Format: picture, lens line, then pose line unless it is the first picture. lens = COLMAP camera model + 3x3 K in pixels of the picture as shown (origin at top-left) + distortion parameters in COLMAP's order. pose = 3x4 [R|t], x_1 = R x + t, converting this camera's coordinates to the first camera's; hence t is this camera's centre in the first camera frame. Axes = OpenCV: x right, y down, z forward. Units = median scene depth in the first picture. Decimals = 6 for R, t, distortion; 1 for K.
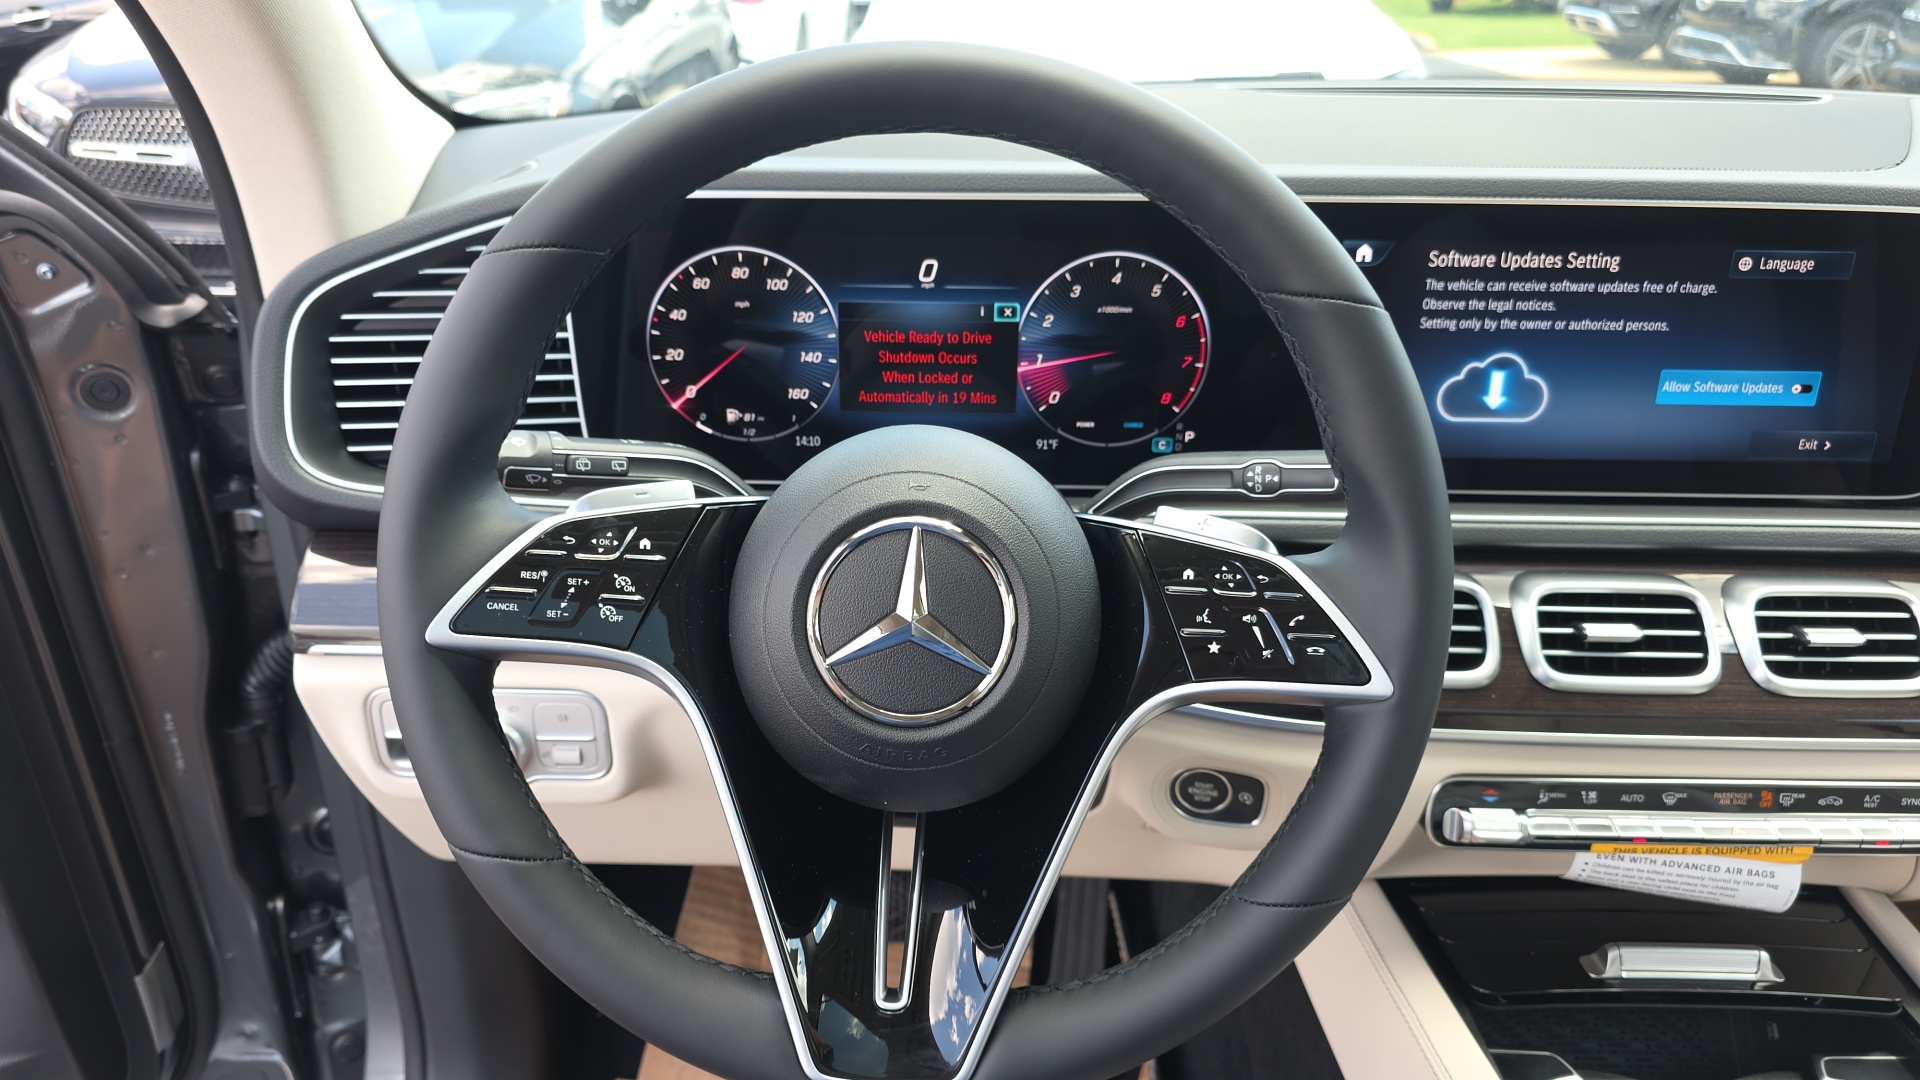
lens RADIAL K [[1291.3, 0, 954.5], [0, 1291.3, 555.8], [0, 0, 1]] dist [0.065869, -0.069687]
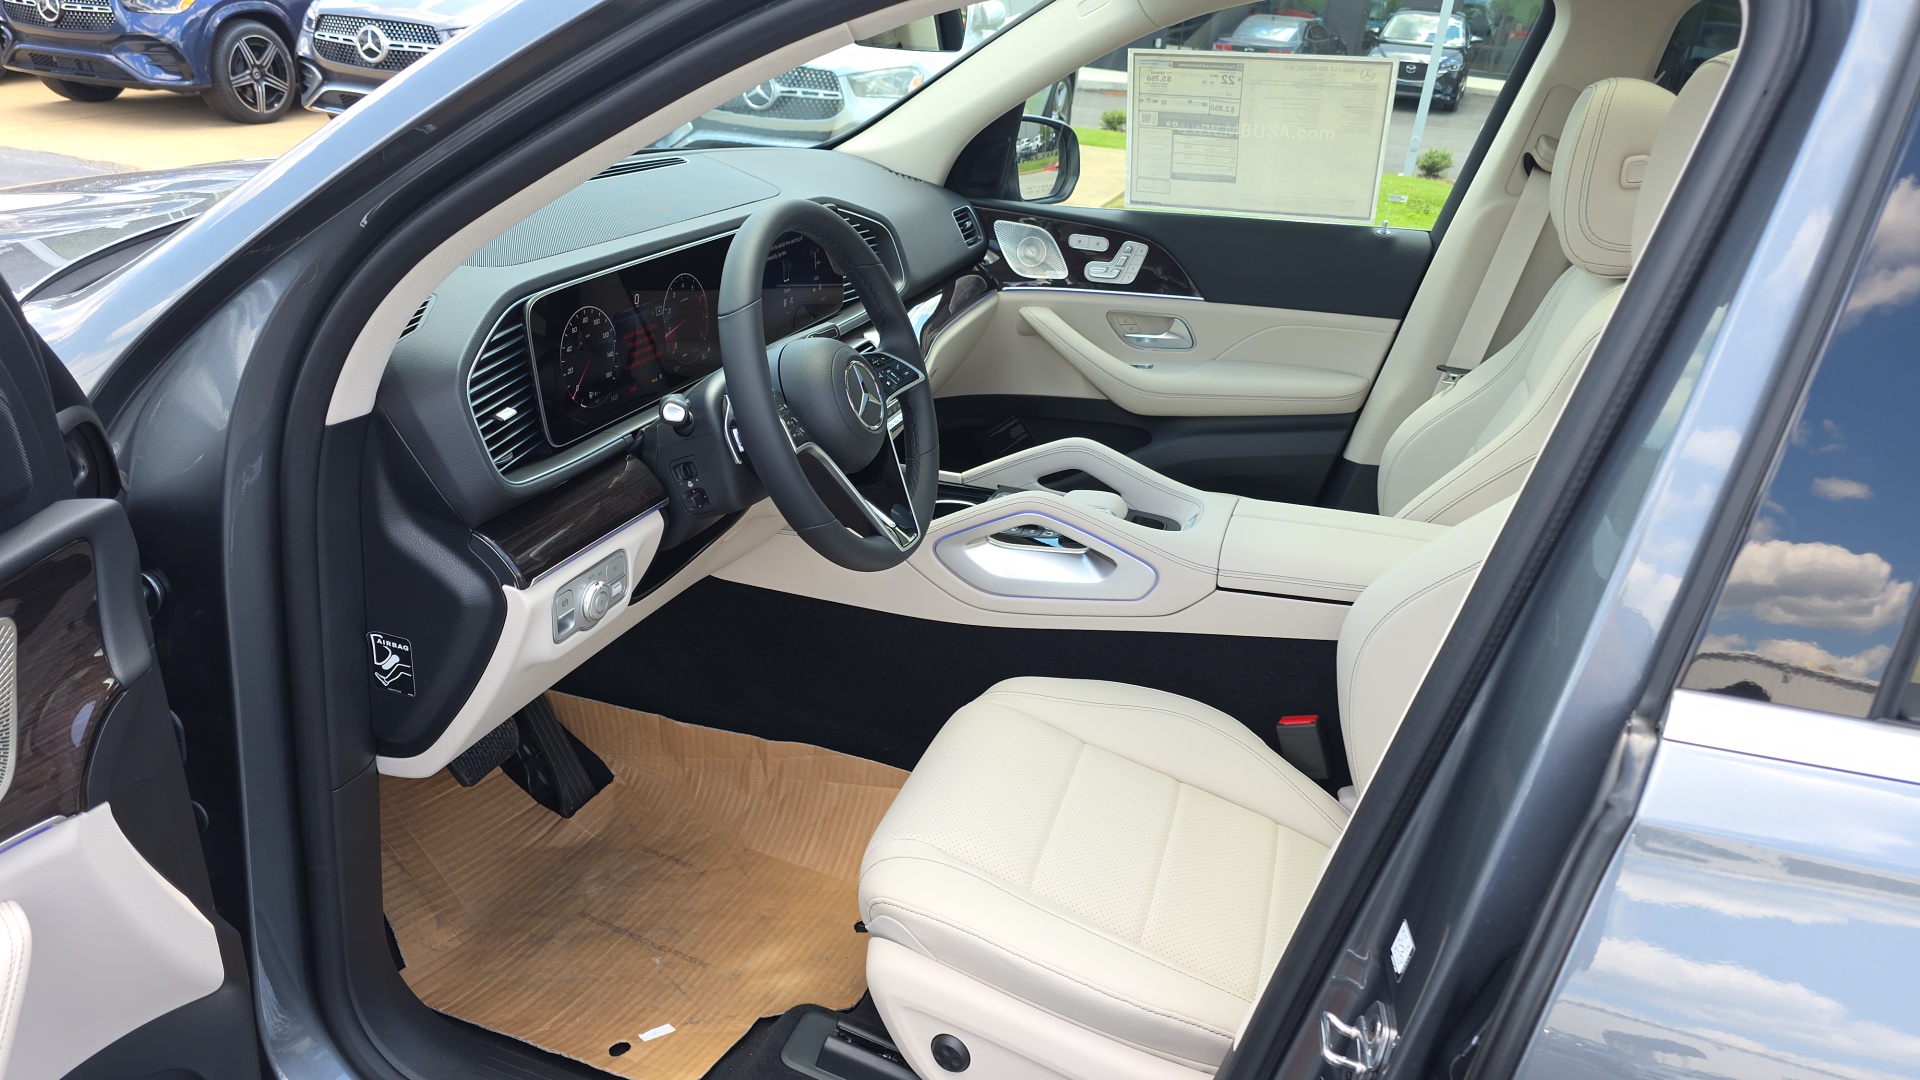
lens RADIAL K [[1291.3, 0, 934.6], [0, 1291.3, 560.8], [0, 0, 1]] dist [0.065869, -0.069687]
pose [[0.322906, -0.378518, 0.867442, -1.818820], [0.351145, 0.899037, 0.261591, -0.219116], [-0.878880, 0.220128, 0.423219, -0.202260]]
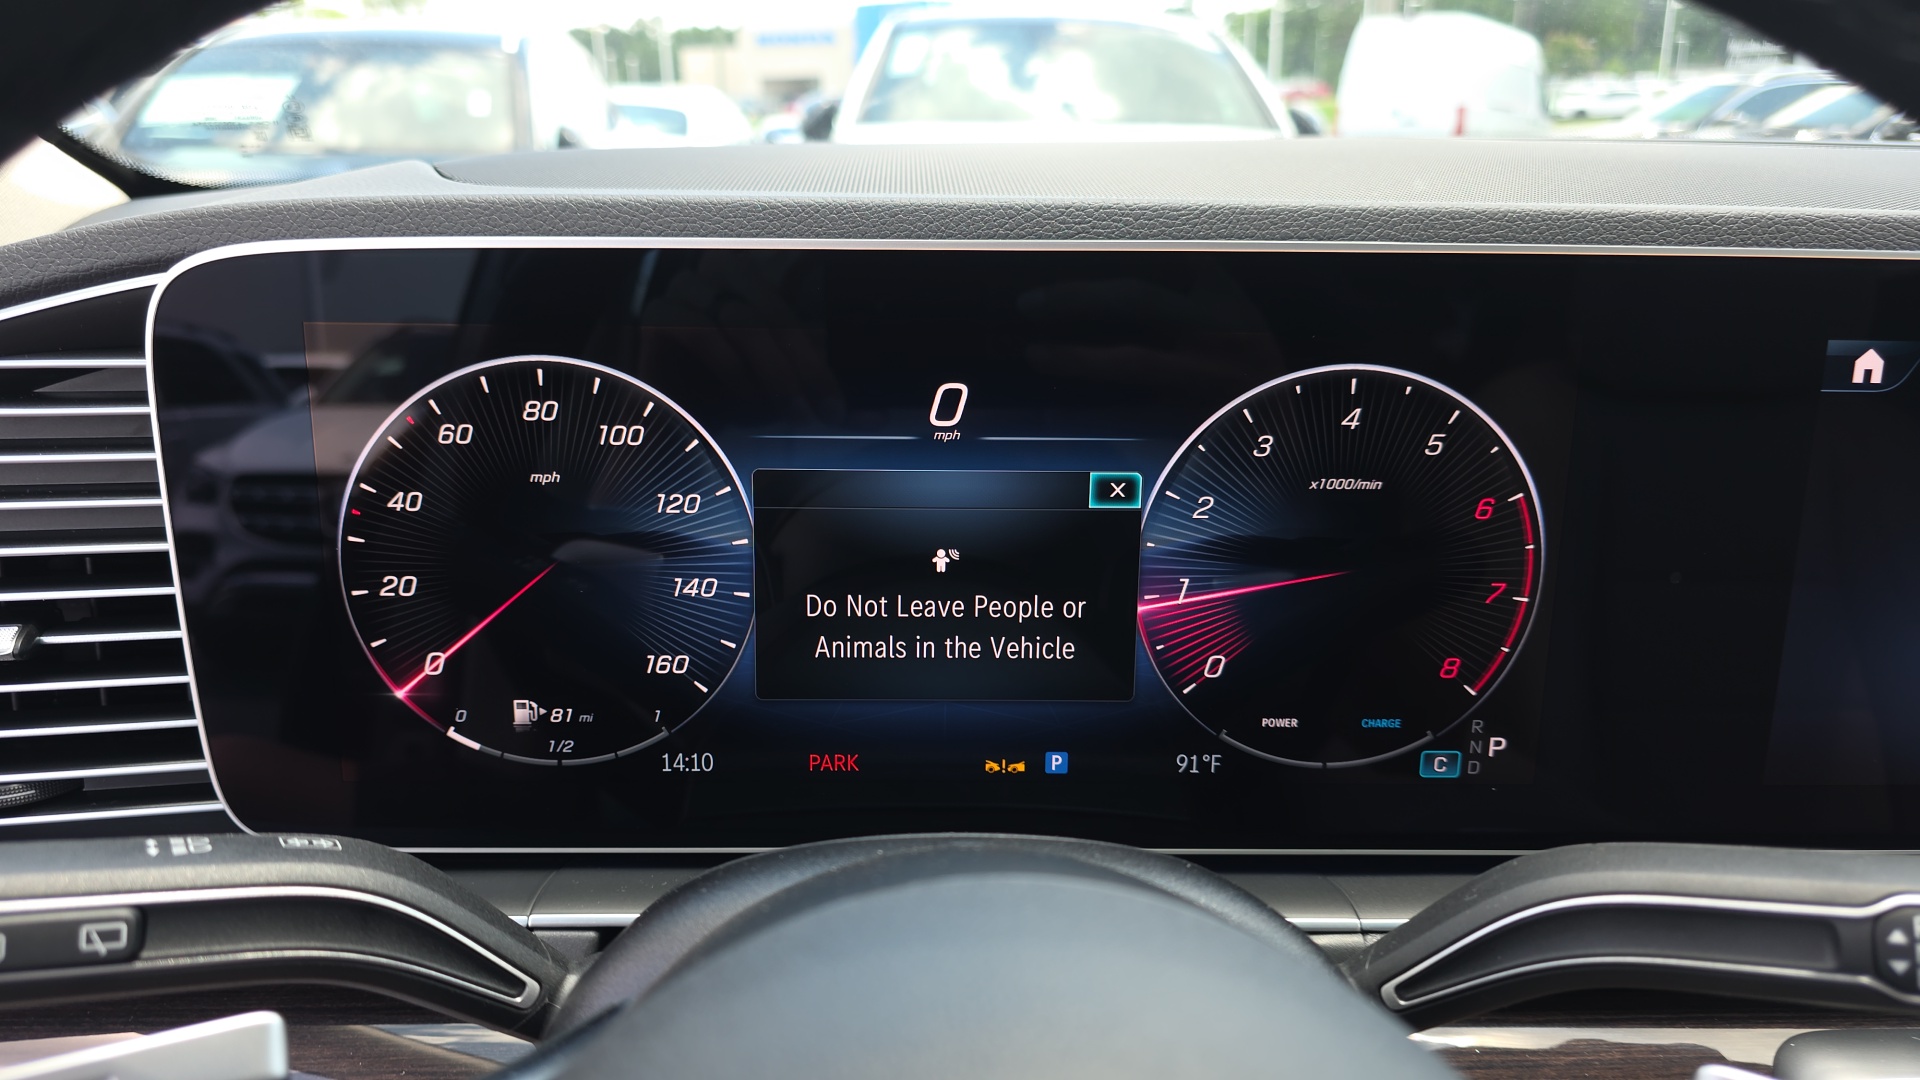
lens RADIAL K [[1291.3, 0, 934.9], [0, 1291.3, 547.9], [0, 0, 1]] dist [0.065869, -0.069687]
pose [[0.999458, -0.007908, 0.031955, -0.040236], [0.012130, 0.990883, -0.134179, -0.106275], [-0.030602, 0.134494, 0.990442, 0.544637]]
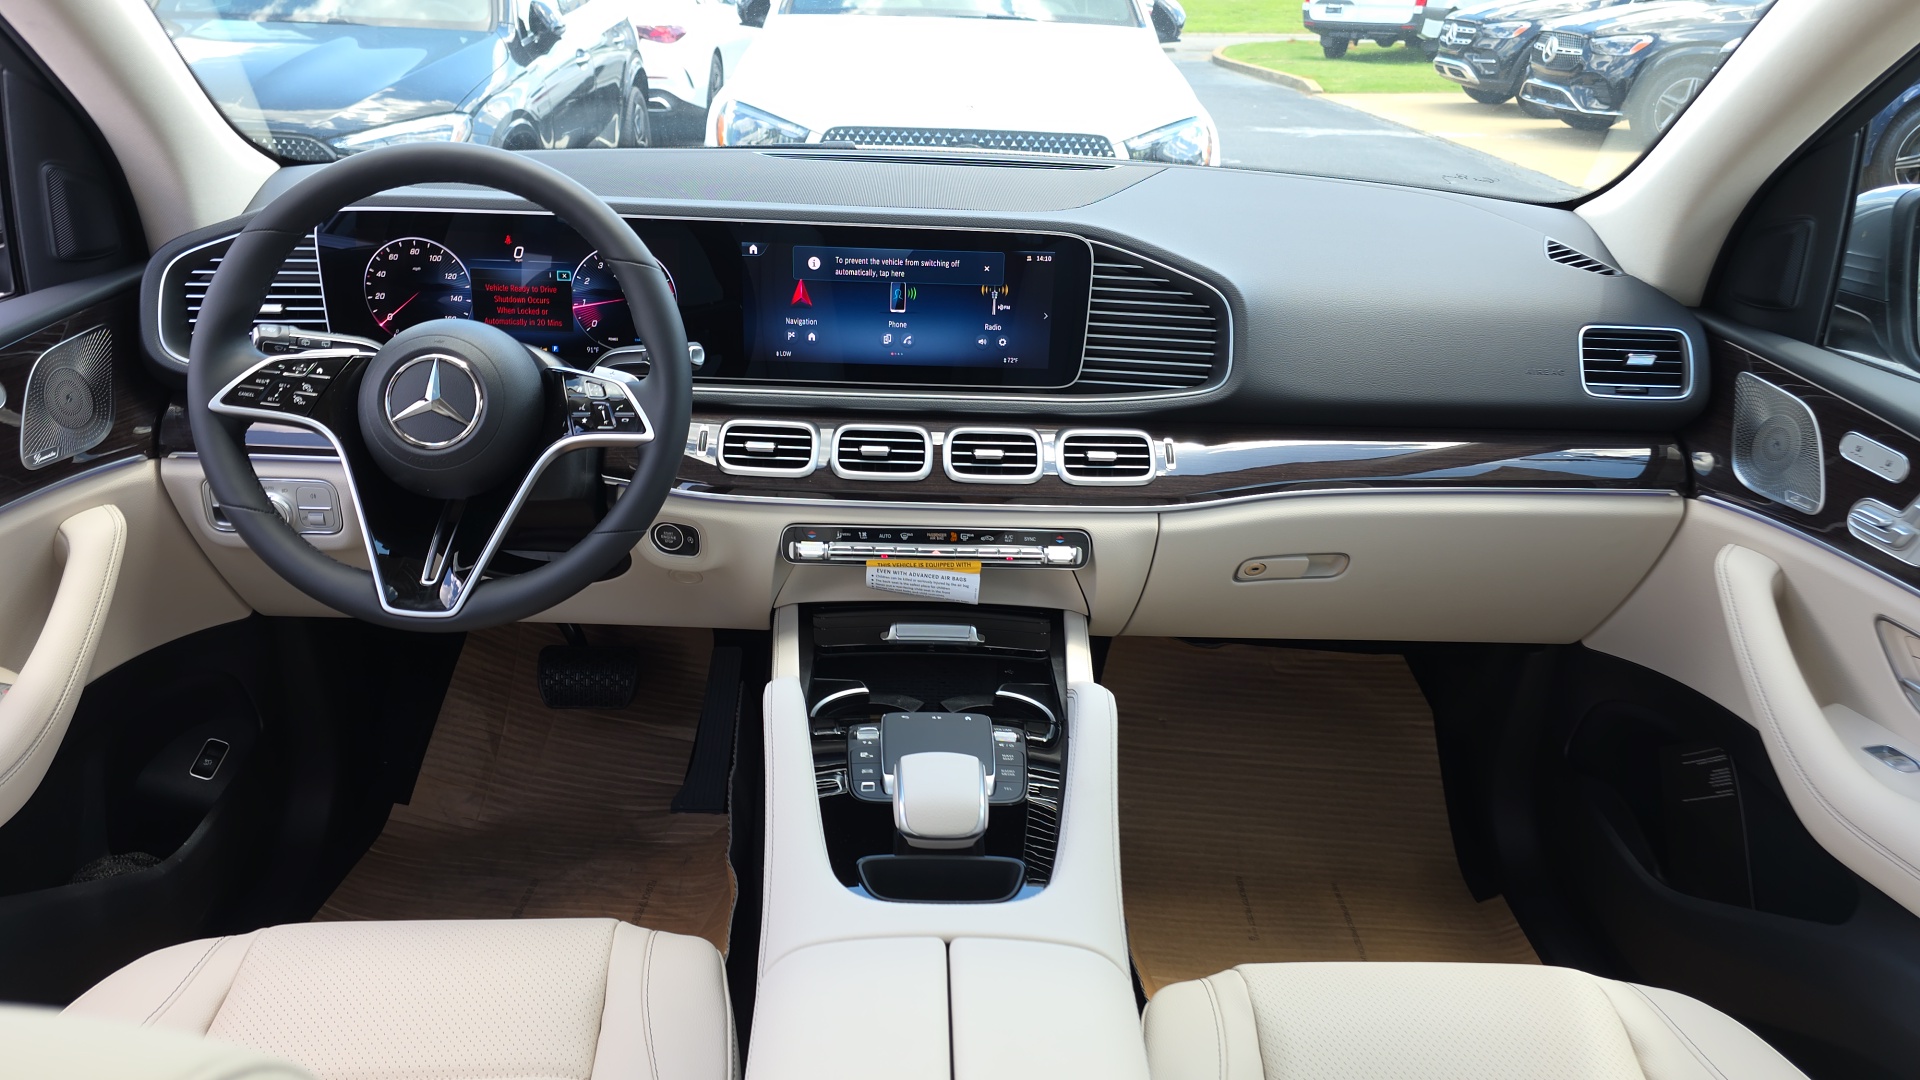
lens RADIAL K [[1291.3, 0, 943.3], [0, 1291.3, 516.8], [0, 0, 1]] dist [0.065869, -0.069687]
pose [[0.999375, 0.009356, 0.034097, 0.523680], [-0.007816, 0.998955, -0.045038, 0.234351], [-0.034482, 0.044743, 0.998403, -0.855125]]
